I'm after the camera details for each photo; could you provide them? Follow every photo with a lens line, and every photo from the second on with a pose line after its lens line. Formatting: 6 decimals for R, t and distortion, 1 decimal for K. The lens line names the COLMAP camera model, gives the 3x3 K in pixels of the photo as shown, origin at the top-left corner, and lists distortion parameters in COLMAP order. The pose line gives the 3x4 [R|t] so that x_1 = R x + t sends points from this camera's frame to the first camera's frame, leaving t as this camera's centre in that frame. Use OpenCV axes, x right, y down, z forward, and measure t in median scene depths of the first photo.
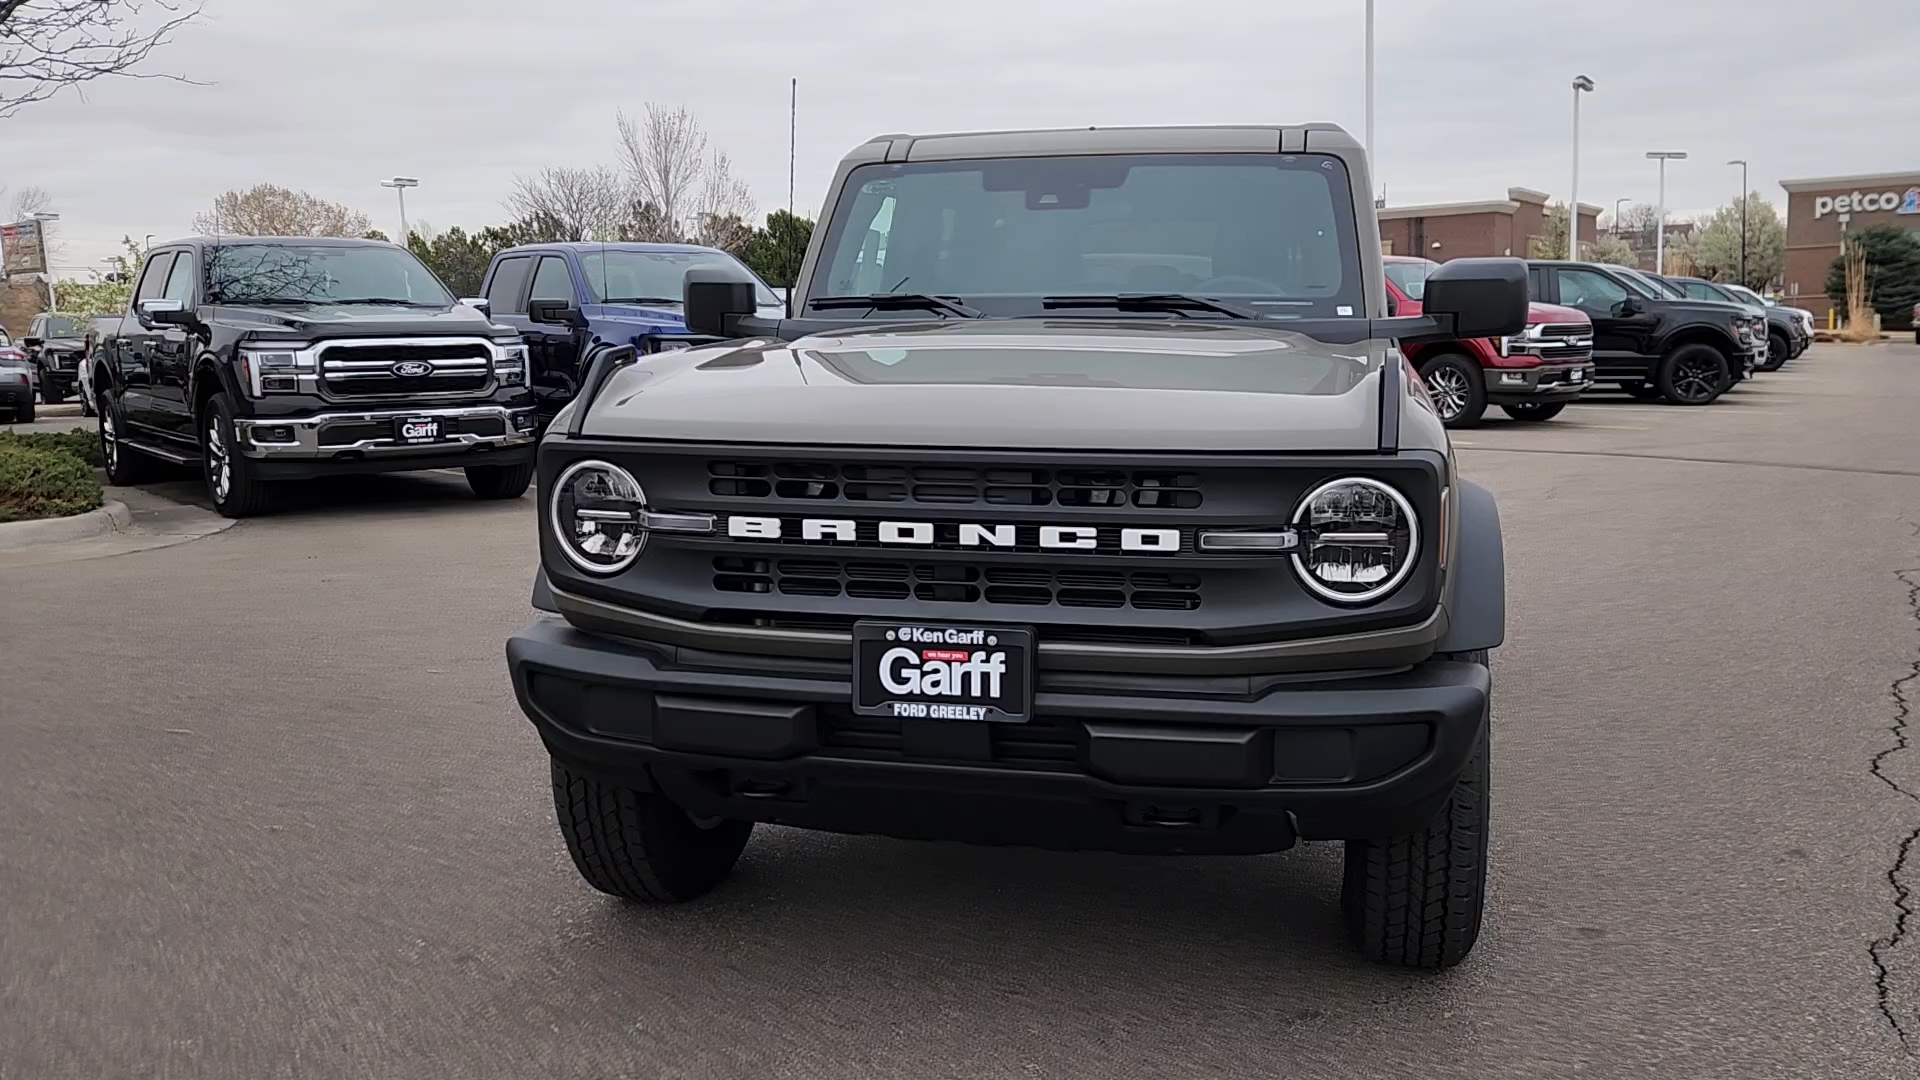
lens RADIAL K [[1617.5, 0, 951.9], [0, 1617.5, 543.5], [0, 0, 1]] dist [0.041999, -0.030165]
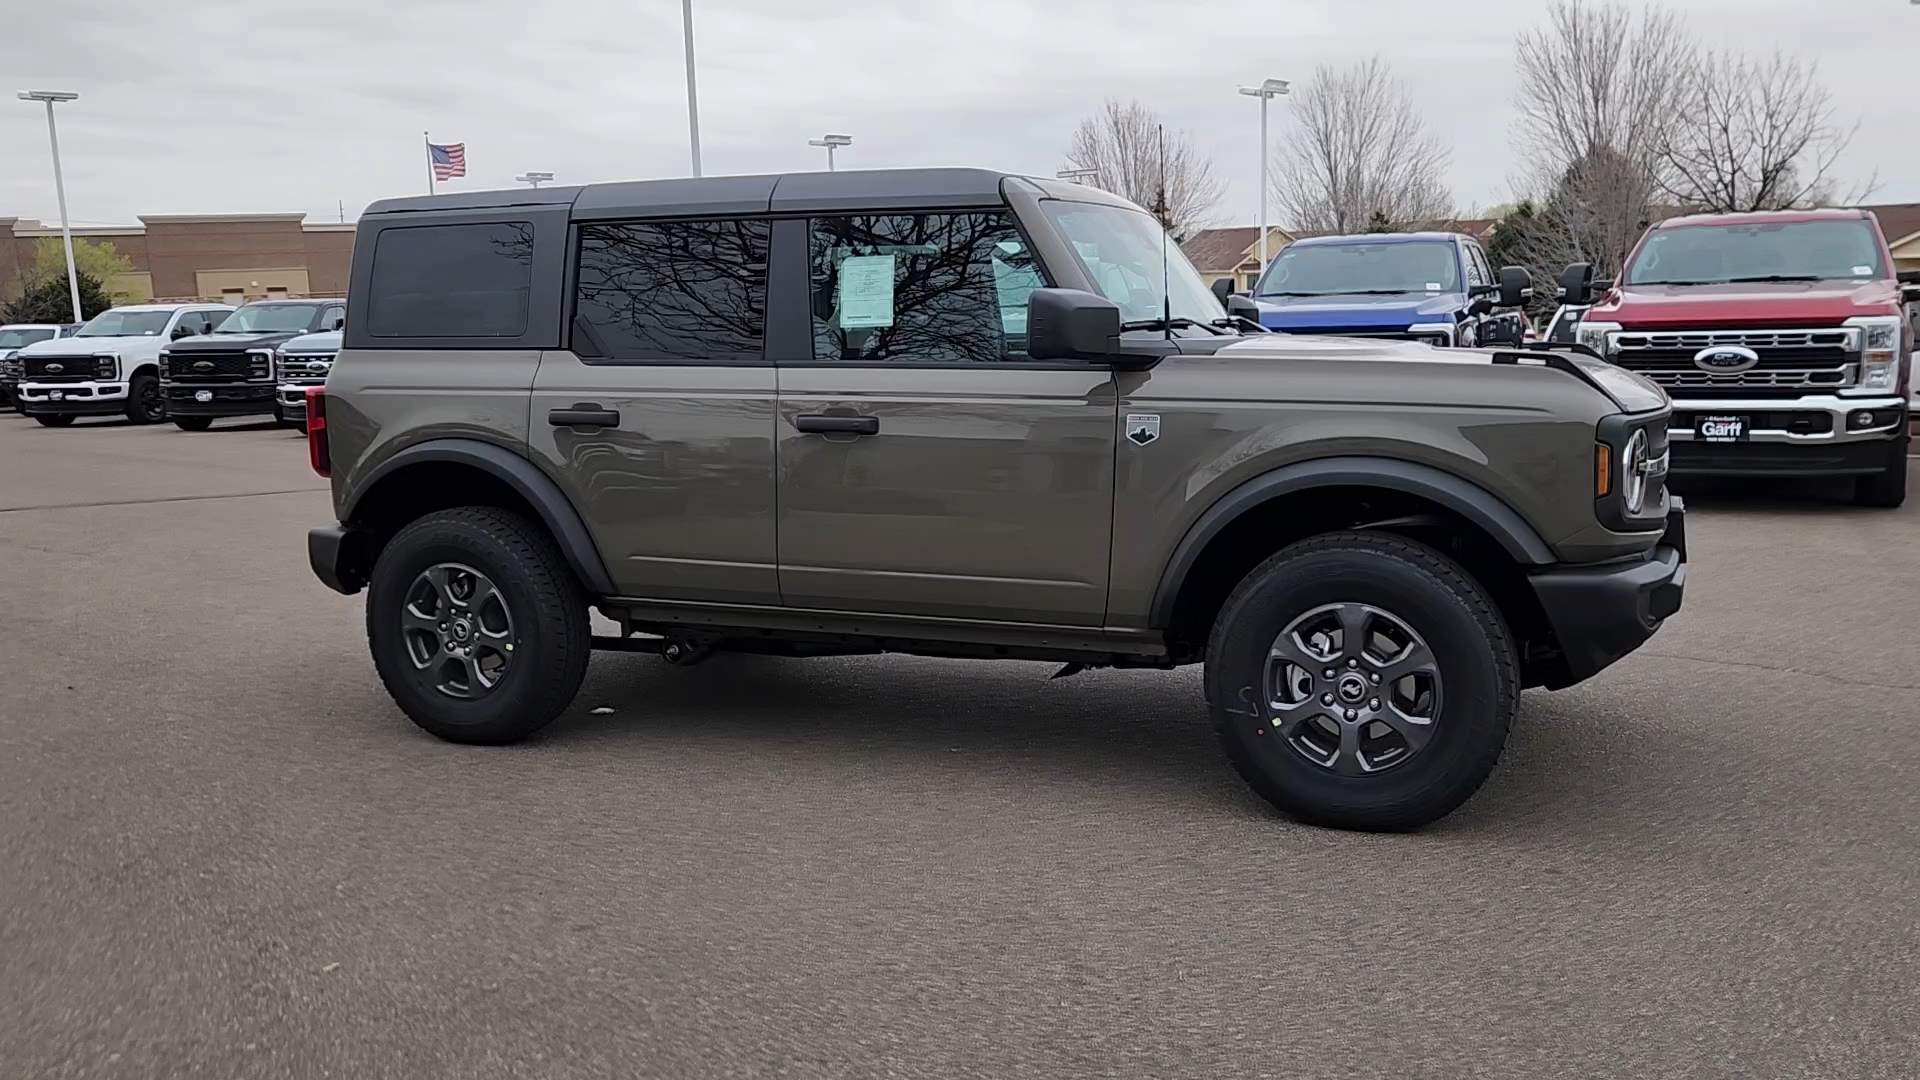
lens RADIAL K [[1617.5, 0, 952.7], [0, 1617.5, 541.3], [0, 0, 1]] dist [0.041999, -0.030165]
pose [[0.176473, -0.132710, 0.975318, -1.785710], [0.162522, 0.981198, 0.104104, -0.208158], [-0.970796, 0.140139, 0.194723, 1.382261]]
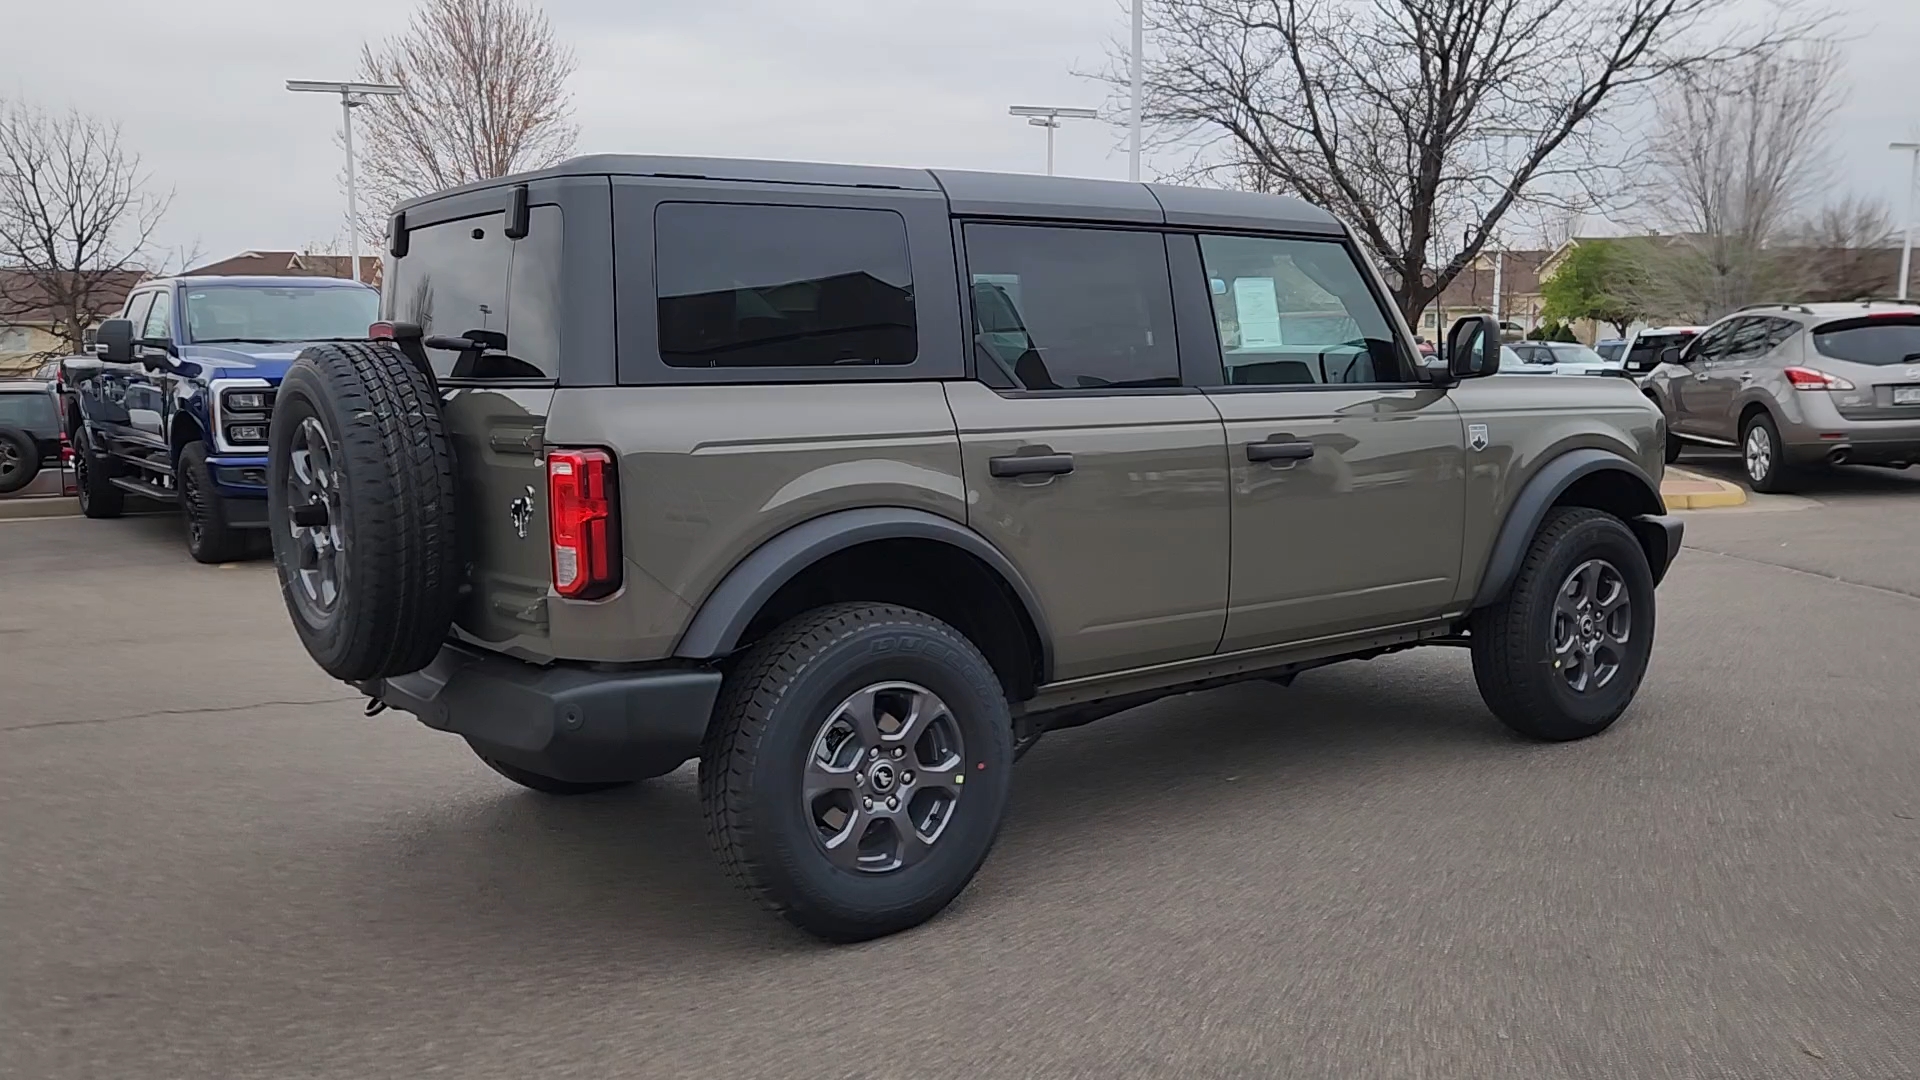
lens RADIAL K [[1617.5, 0, 951.2], [0, 1617.5, 541.2], [0, 0, 1]] dist [0.041999, -0.030165]
pose [[-0.763072, -0.057844, 0.643719, -0.934478], [0.116405, 0.967400, 0.224917, -0.490100], [-0.635744, 0.246560, -0.731463, 3.248976]]
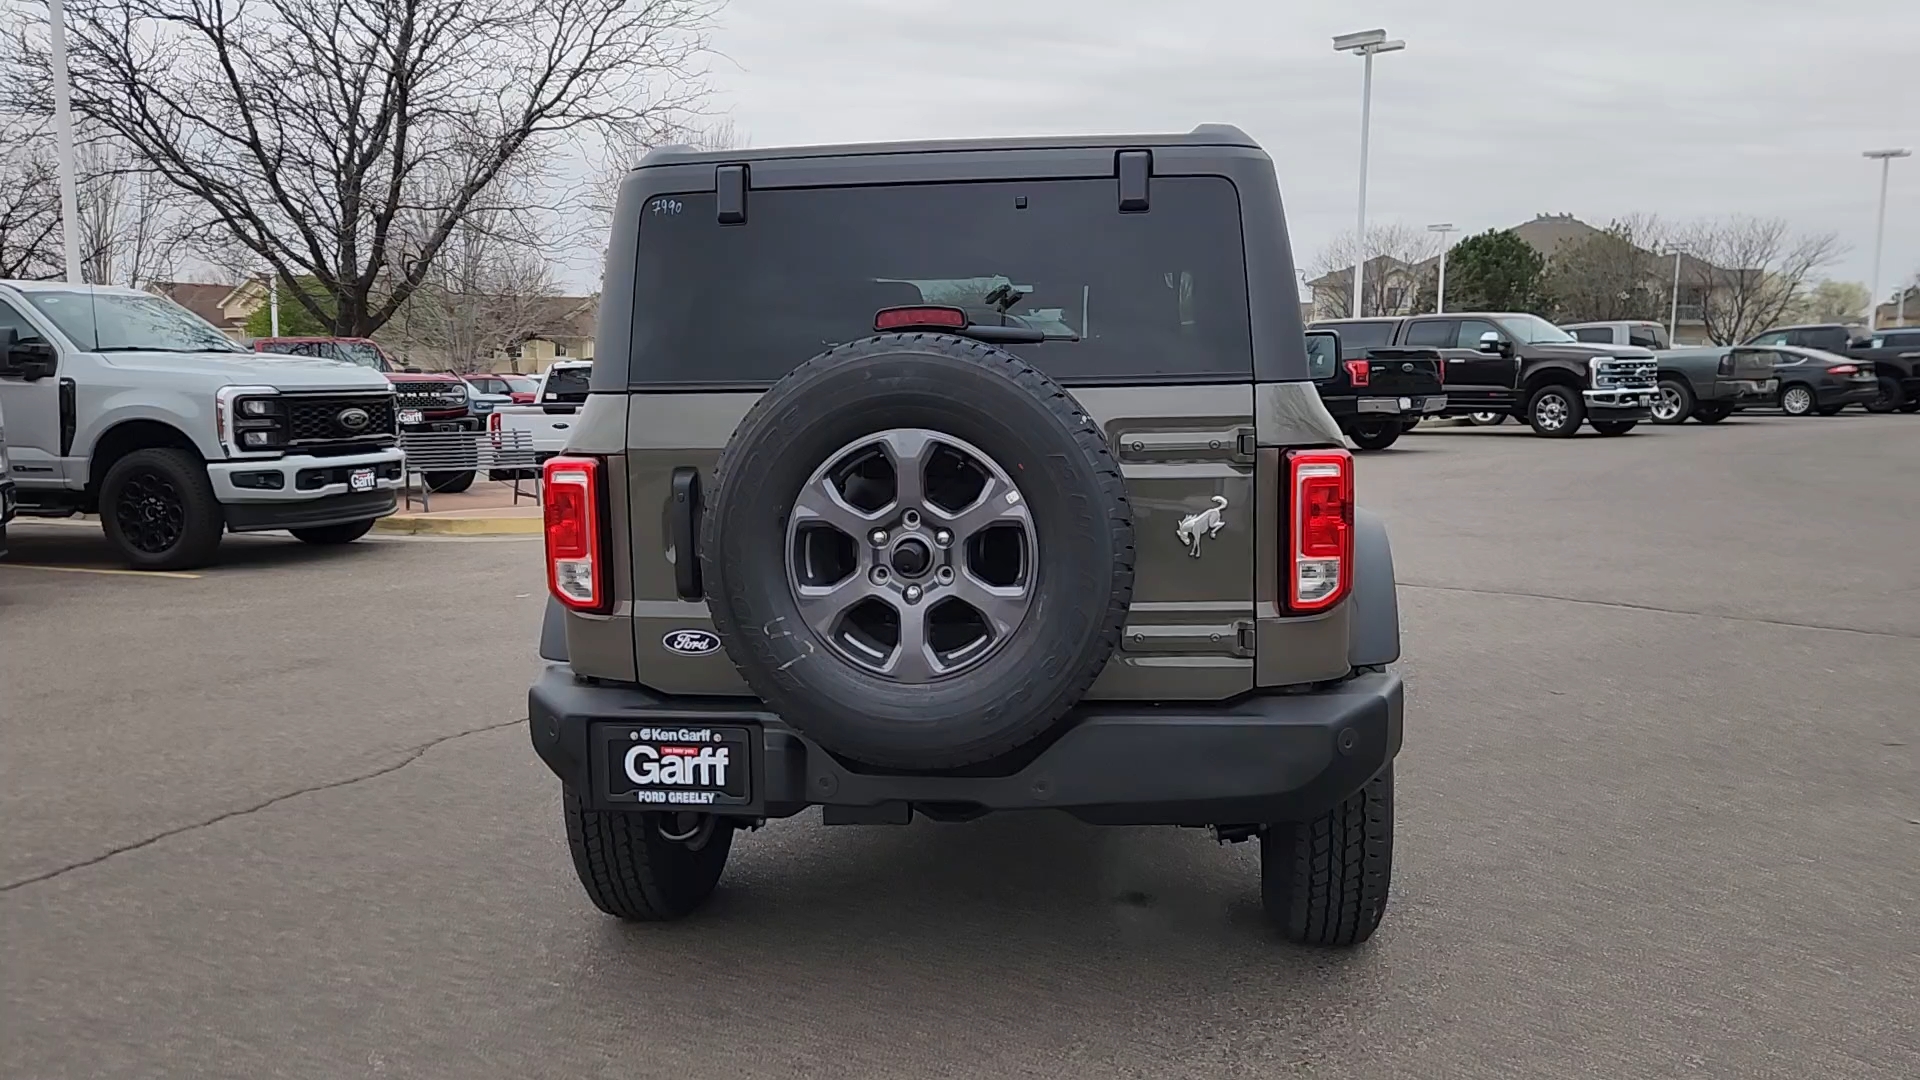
lens RADIAL K [[1617.5, 0, 948.3], [0, 1617.5, 540.4], [0, 0, 1]] dist [0.041999, -0.030165]
pose [[-0.995849, 0.030868, -0.085621, 0.432623], [0.008152, 0.967202, 0.253879, -0.539265], [0.090650, 0.252127, -0.963439, 3.583822]]
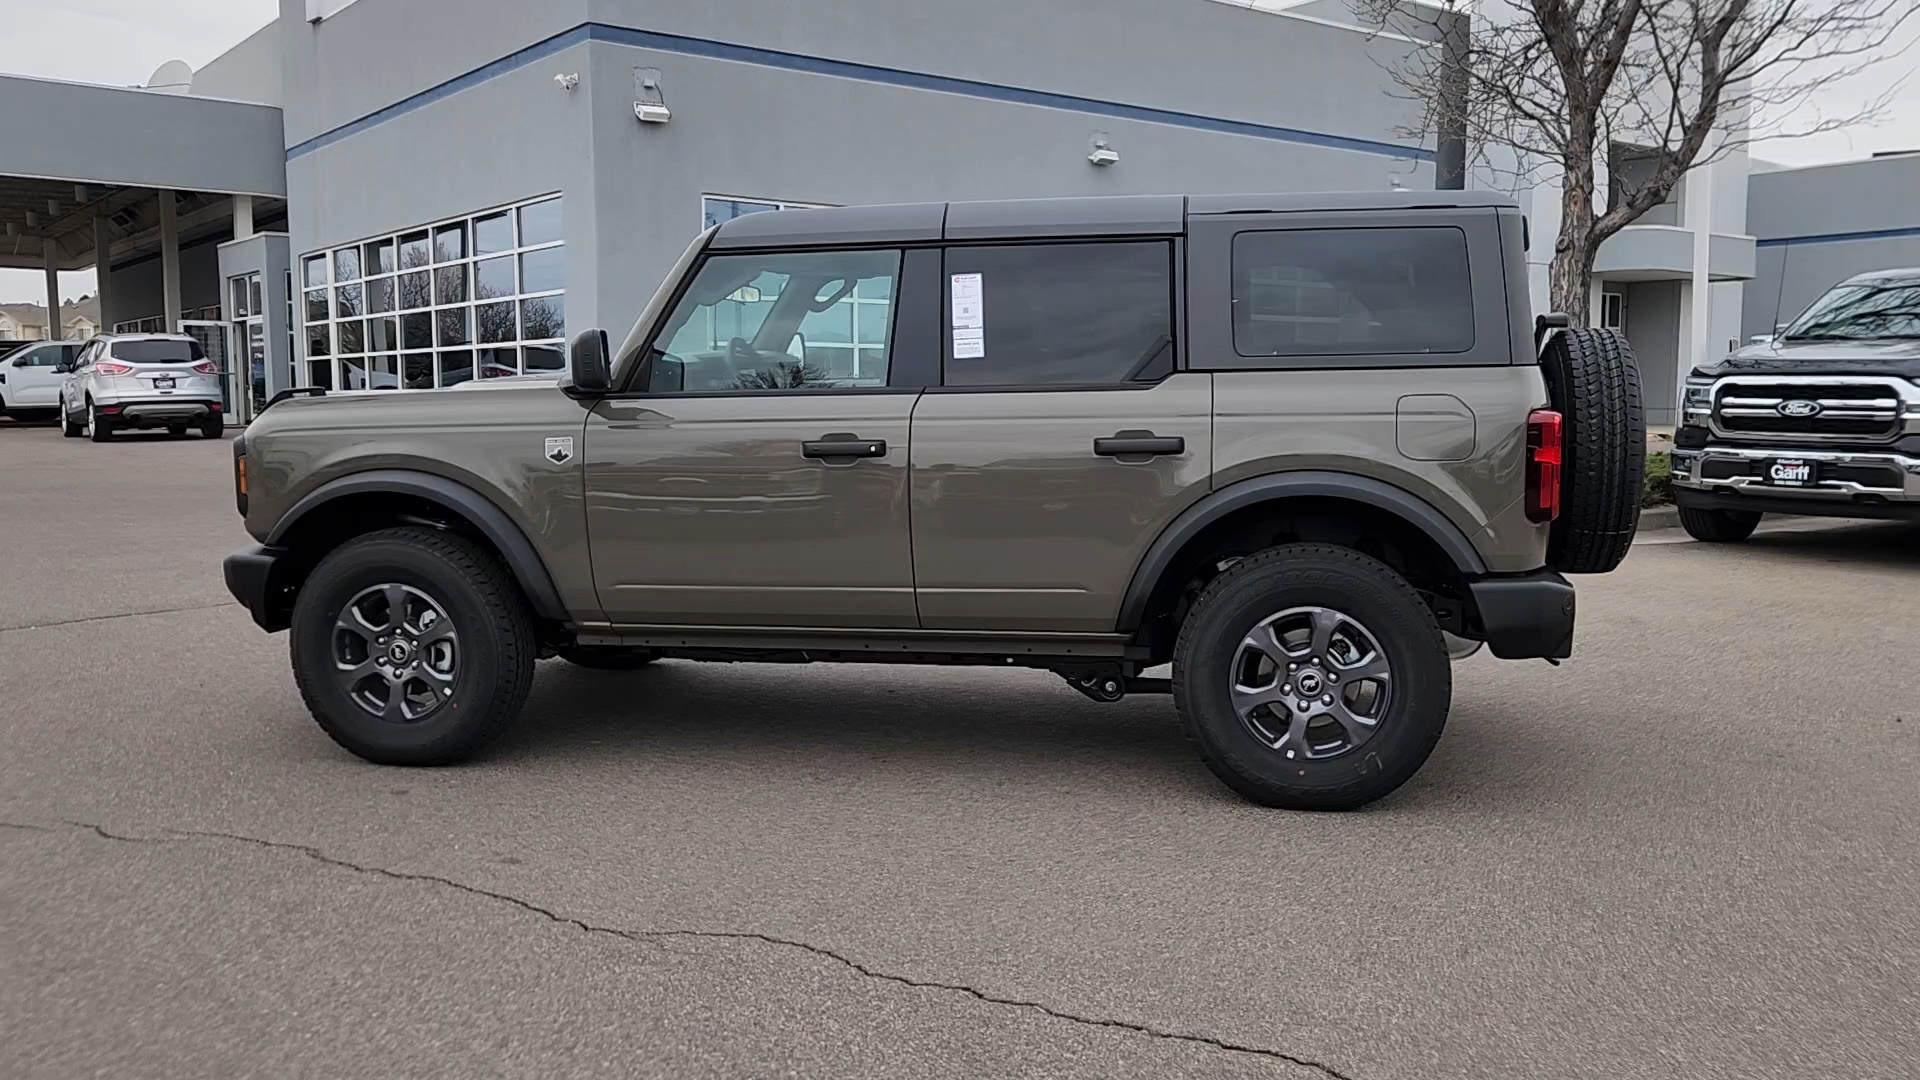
lens RADIAL K [[1617.5, 0, 945.8], [0, 1617.5, 537.4], [0, 0, 1]] dist [0.041999, -0.030165]
pose [[0.027985, 0.122398, -0.992087, 2.261638], [-0.137740, 0.983480, 0.117451, -0.280071], [0.990073, 0.133363, 0.044382, 1.720986]]
